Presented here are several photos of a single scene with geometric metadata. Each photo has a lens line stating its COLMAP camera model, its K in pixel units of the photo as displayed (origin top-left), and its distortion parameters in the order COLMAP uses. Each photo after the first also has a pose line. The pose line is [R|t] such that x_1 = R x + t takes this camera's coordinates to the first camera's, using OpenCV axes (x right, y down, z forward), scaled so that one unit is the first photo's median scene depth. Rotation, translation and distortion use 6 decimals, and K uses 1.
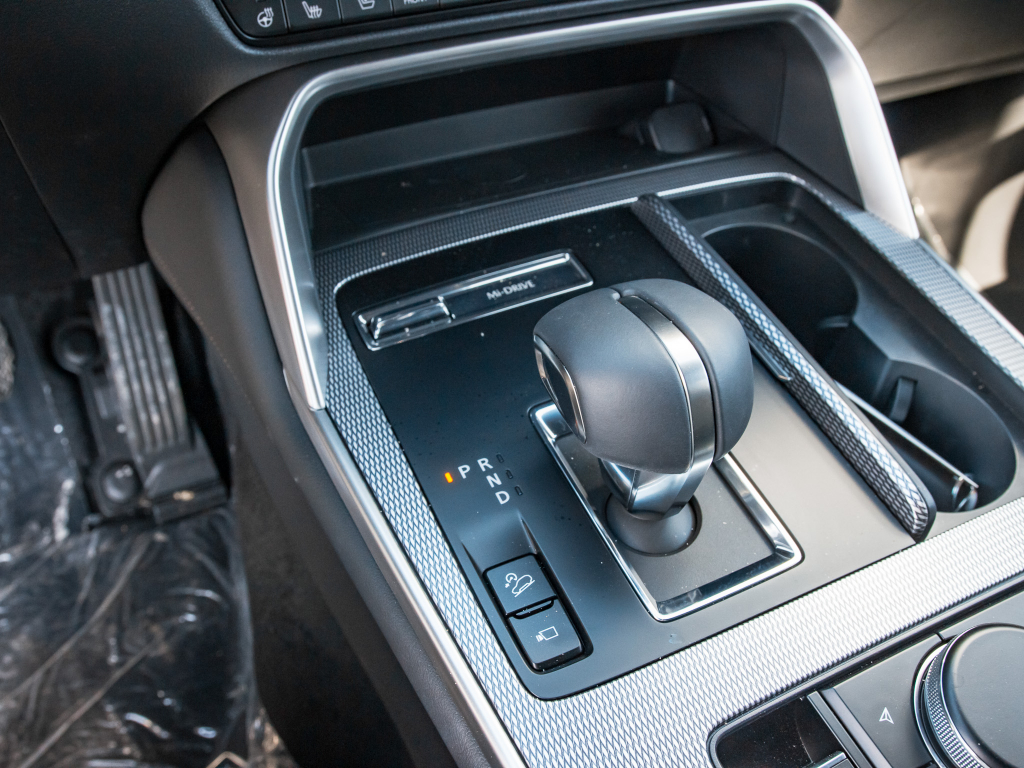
lens RADIAL K [[967.2, 0, 512.0], [0, 967.2, 384.0], [0, 0, 1]] dist [-0.079521, 0.002270]
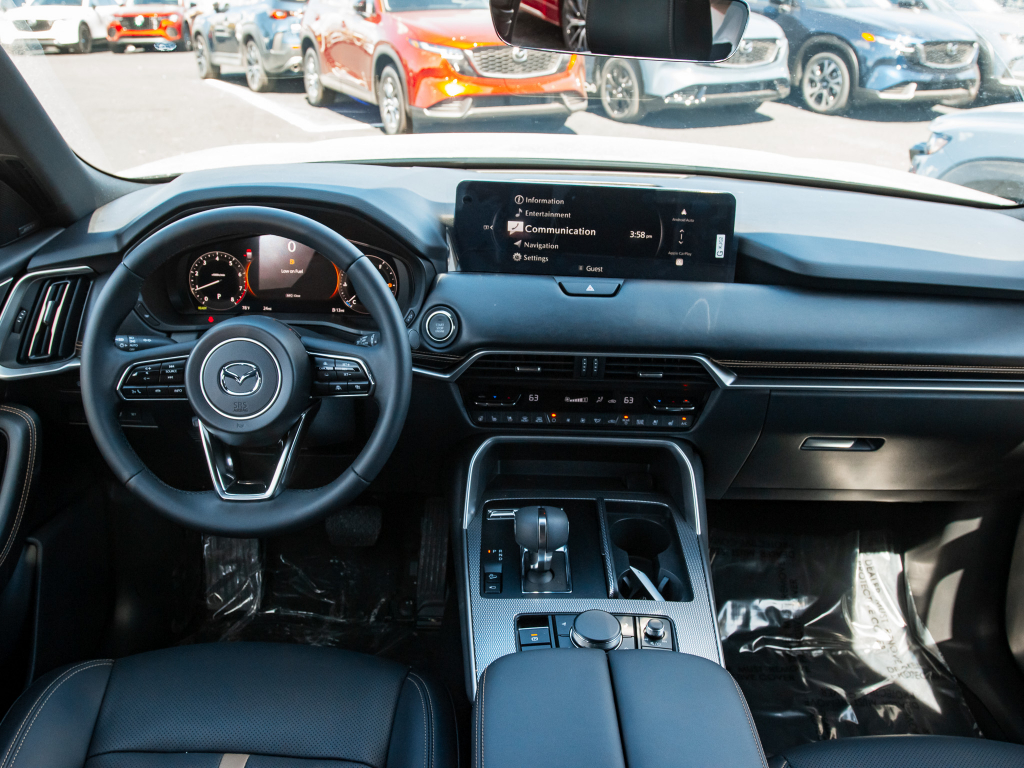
lens RADIAL K [[967.2, 0, 512.0], [0, 967.2, 384.0], [0, 0, 1]] dist [-0.079521, 0.002270]
pose [[0.910910, 0.159759, -0.380422, 0.908410], [-0.286646, 0.908201, -0.304967, 0.431089], [0.296778, 0.386844, 0.873083, -1.647836]]
